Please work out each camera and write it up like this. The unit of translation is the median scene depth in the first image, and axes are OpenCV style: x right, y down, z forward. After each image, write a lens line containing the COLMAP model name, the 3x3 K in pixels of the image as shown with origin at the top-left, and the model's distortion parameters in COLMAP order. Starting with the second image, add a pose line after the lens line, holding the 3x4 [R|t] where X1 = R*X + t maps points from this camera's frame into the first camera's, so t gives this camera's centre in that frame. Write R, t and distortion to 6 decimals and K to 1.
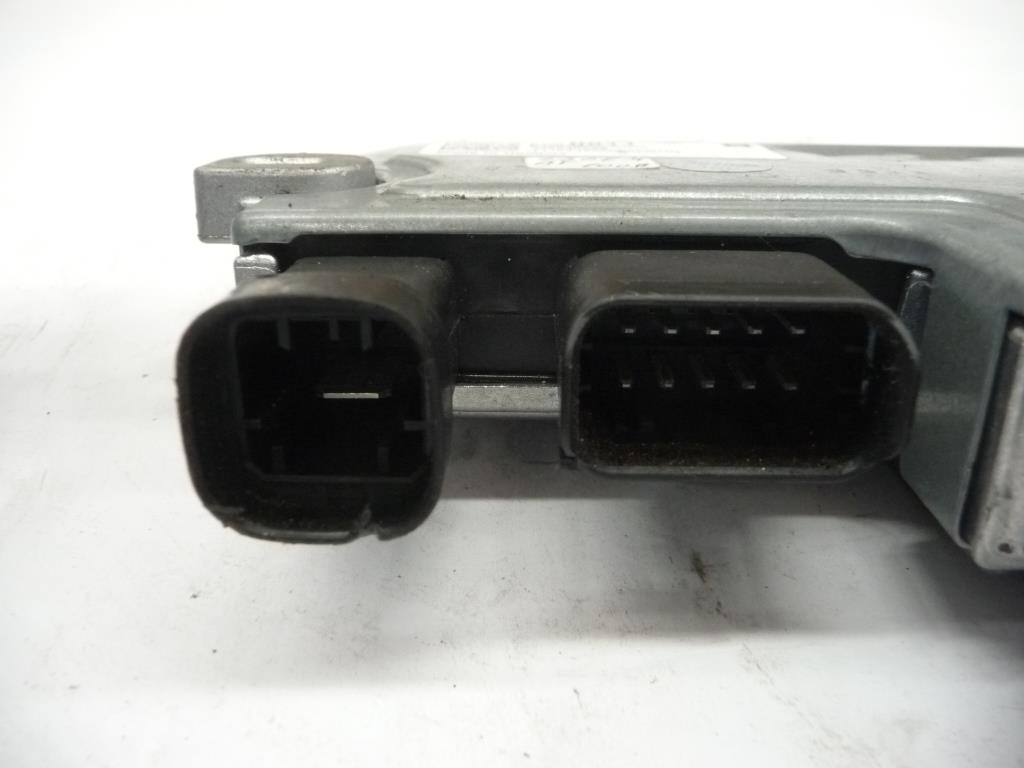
lens RADIAL K [[840.3, 0, 514.8], [0, 840.3, 384.6], [0, 0, 1]] dist [-0.006637, 0.007749]
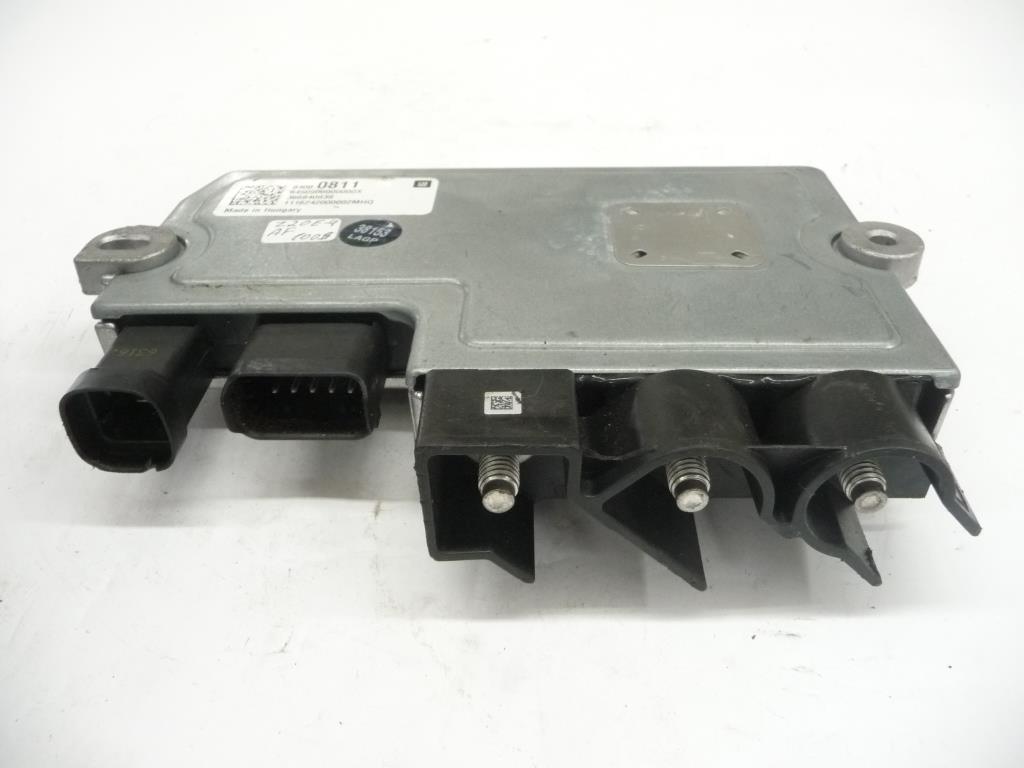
lens RADIAL K [[840.3, 0, 509.9], [0, 840.3, 381.3], [0, 0, 1]] dist [-0.006637, 0.007749]
pose [[0.999704, -0.021695, -0.011041, 0.767007], [0.023795, 0.966584, 0.255245, -0.568506], [0.005135, -0.255432, 0.966813, -1.110753]]
